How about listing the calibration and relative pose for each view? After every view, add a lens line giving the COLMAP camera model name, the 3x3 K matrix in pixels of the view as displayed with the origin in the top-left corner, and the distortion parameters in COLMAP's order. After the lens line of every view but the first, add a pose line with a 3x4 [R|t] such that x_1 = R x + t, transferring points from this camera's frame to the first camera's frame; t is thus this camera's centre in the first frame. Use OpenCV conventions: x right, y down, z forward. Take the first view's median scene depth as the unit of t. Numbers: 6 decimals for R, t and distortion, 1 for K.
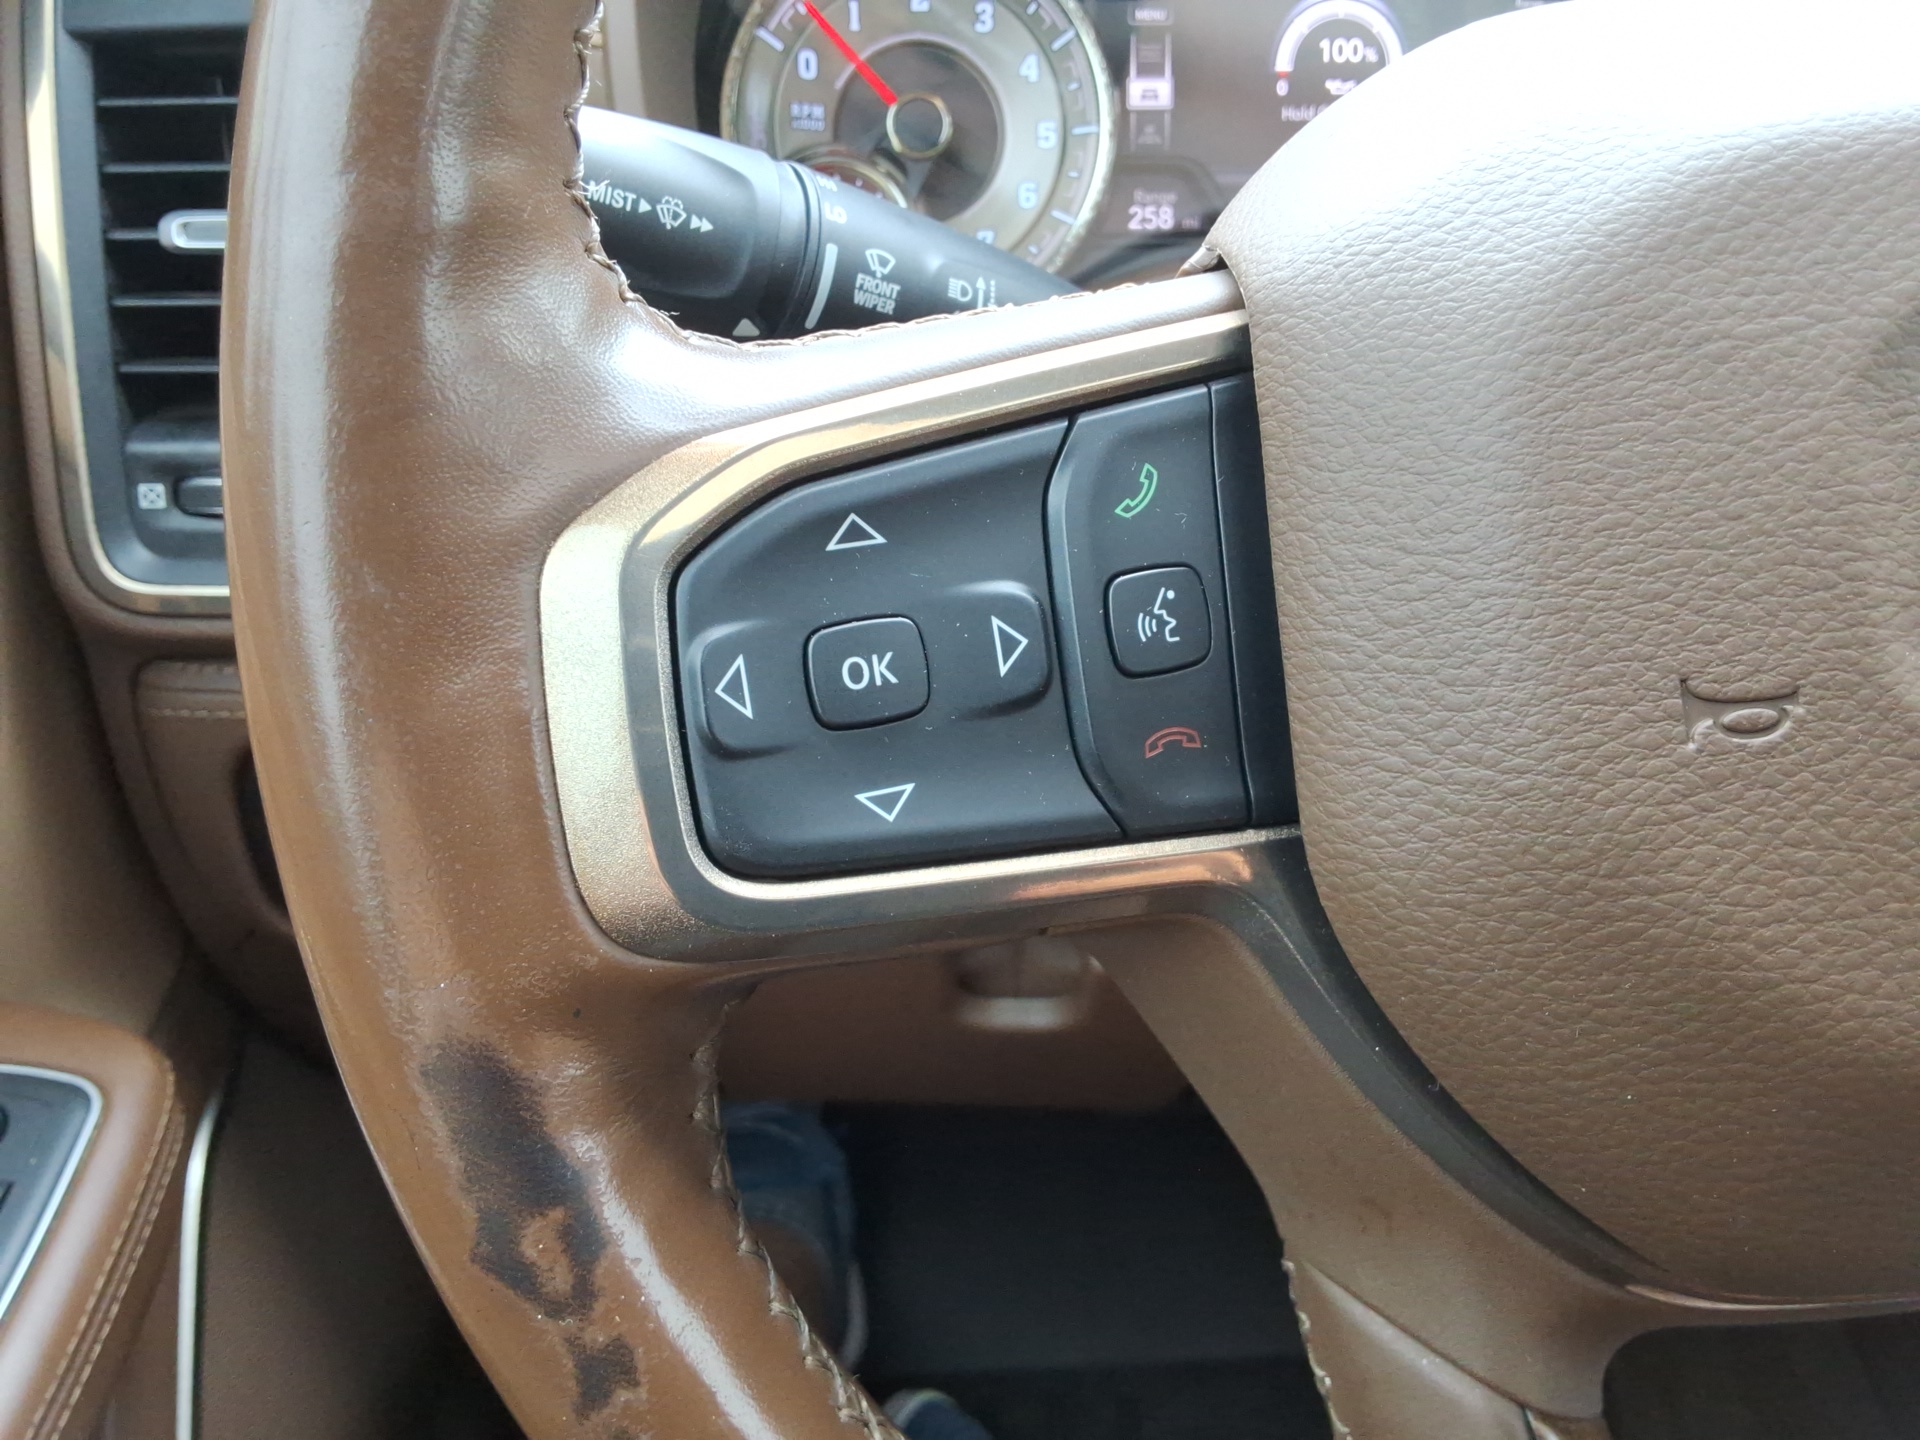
lens RADIAL K [[1566.6, 0, 965.4], [0, 1566.6, 706.9], [0, 0, 1]] dist [0.096974, -0.178562]
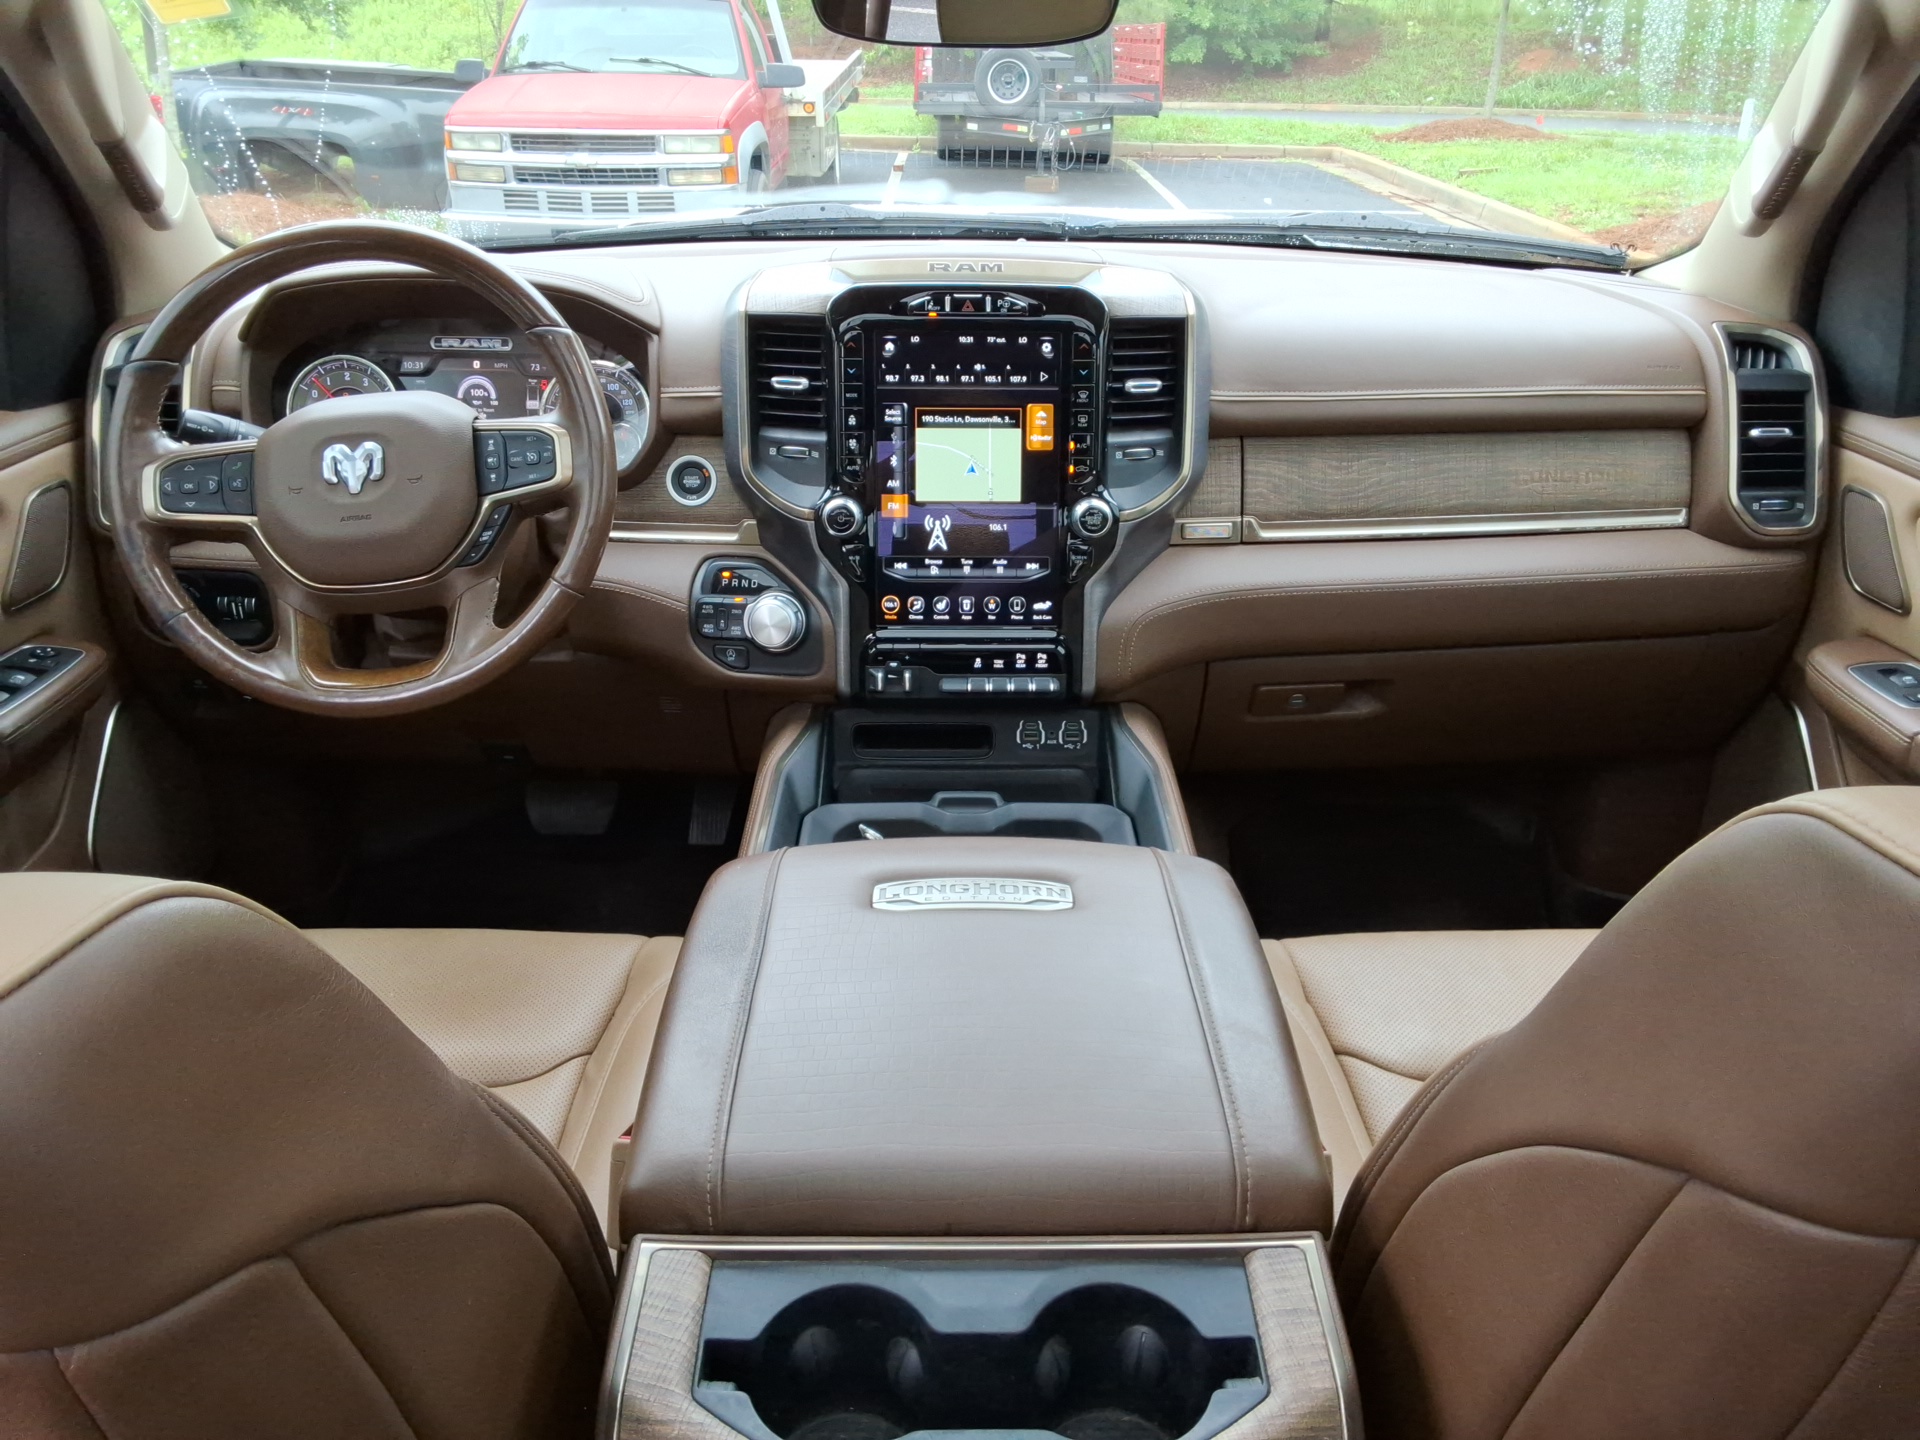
lens RADIAL K [[1549.6, 0, 969.0], [0, 1549.6, 707.0], [0, 0, 1]] dist [0.126471, -0.223782]
pose [[0.999259, 0.021323, -0.032029, 1.693327], [-0.025892, 0.988379, -0.149787, 0.884620], [0.028463, 0.150505, 0.988199, -2.656830]]
